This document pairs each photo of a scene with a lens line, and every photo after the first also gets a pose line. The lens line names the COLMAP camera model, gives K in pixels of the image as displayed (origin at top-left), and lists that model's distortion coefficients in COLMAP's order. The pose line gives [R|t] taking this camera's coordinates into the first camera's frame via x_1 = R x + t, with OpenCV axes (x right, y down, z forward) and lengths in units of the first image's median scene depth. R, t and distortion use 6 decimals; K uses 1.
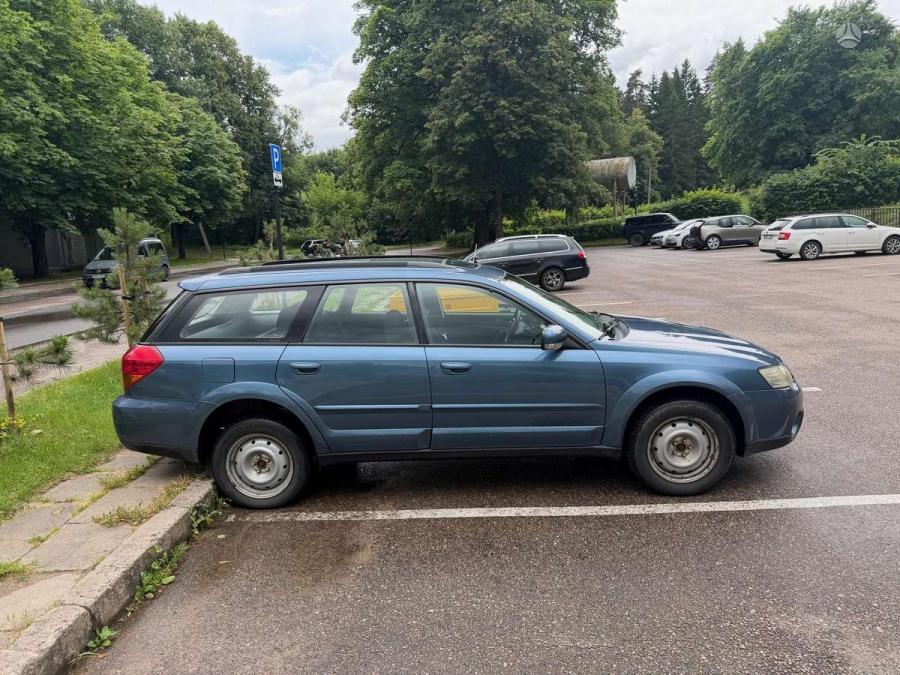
lens RADIAL K [[627.5, 0, 452.7], [0, 627.5, 339.6], [0, 0, 1]] dist [0.086377, -0.106551]
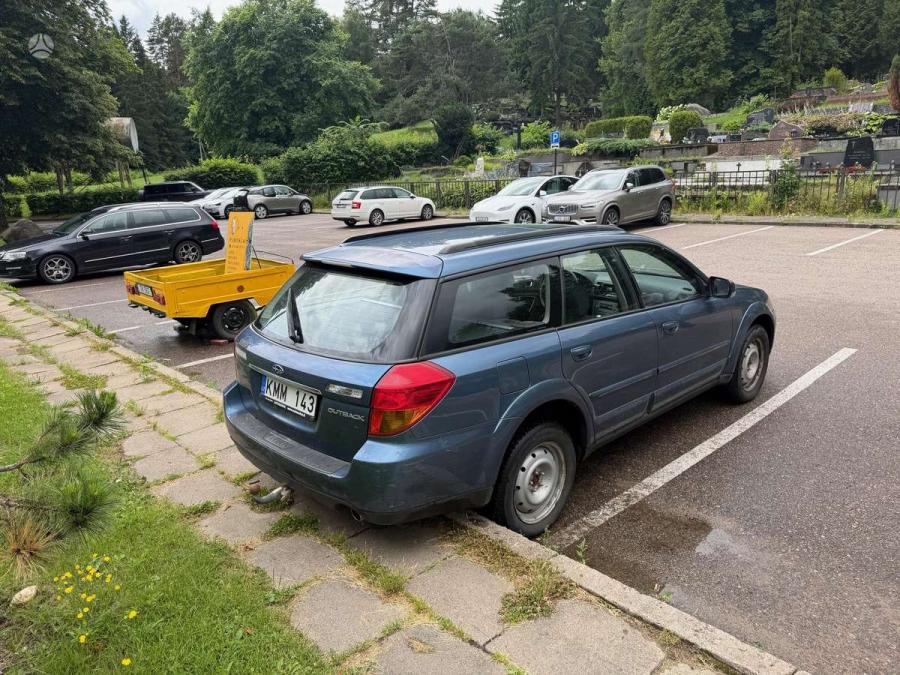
lens RADIAL K [[627.0, 0, 460.1], [0, 627.0, 335.1], [0, 0, 1]] dist [0.091734, -0.147393]
pose [[0.696124, -0.151424, 0.701771, -0.165486], [0.123931, 0.988175, 0.090288, -0.013364], [-0.707144, 0.024120, 0.706658, 0.089254]]
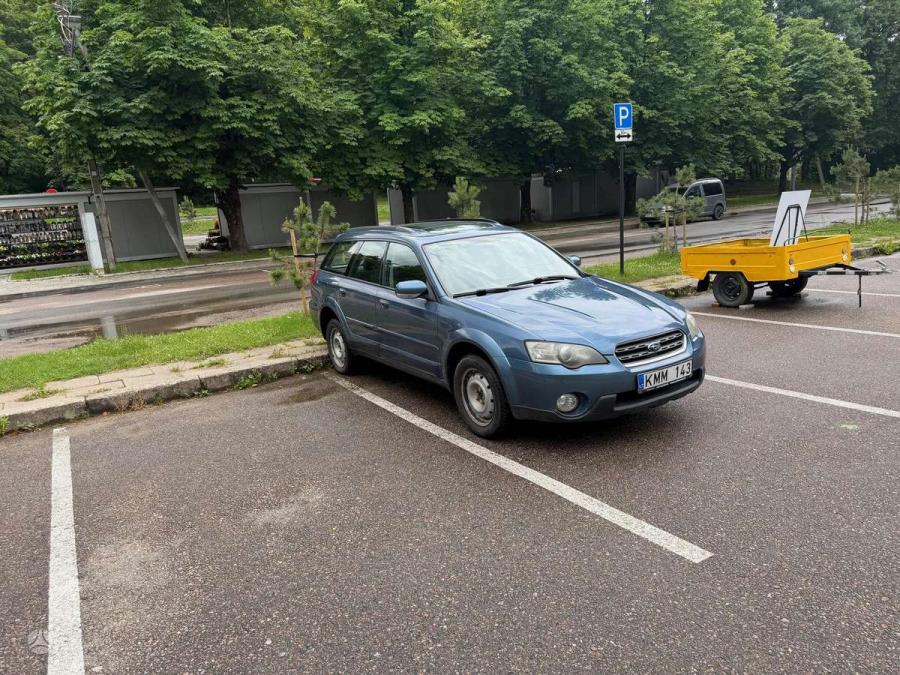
lens RADIAL K [[627.5, 0, 452.7], [0, 627.5, 339.6], [0, 0, 1]] dist [0.086377, -0.106551]
pose [[0.564678, 0.171190, -0.807362, 0.220727], [-0.087666, 0.985158, 0.147574, -0.017556], [0.820642, -0.012554, 0.571305, 0.052416]]
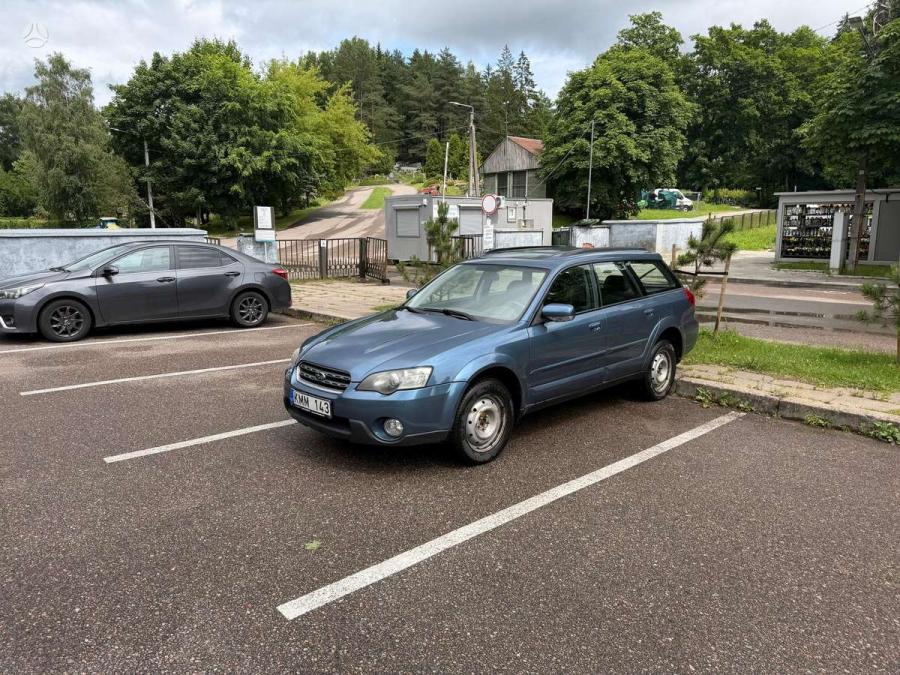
lens RADIAL K [[627.5, 0, 452.7], [0, 627.5, 339.6], [0, 0, 1]] dist [0.086377, -0.106551]
pose [[-0.684917, 0.162339, -0.710306, 0.216409], [-0.103017, 0.943495, 0.314969, -0.071824], [0.721302, 0.288901, -0.629491, 0.360803]]
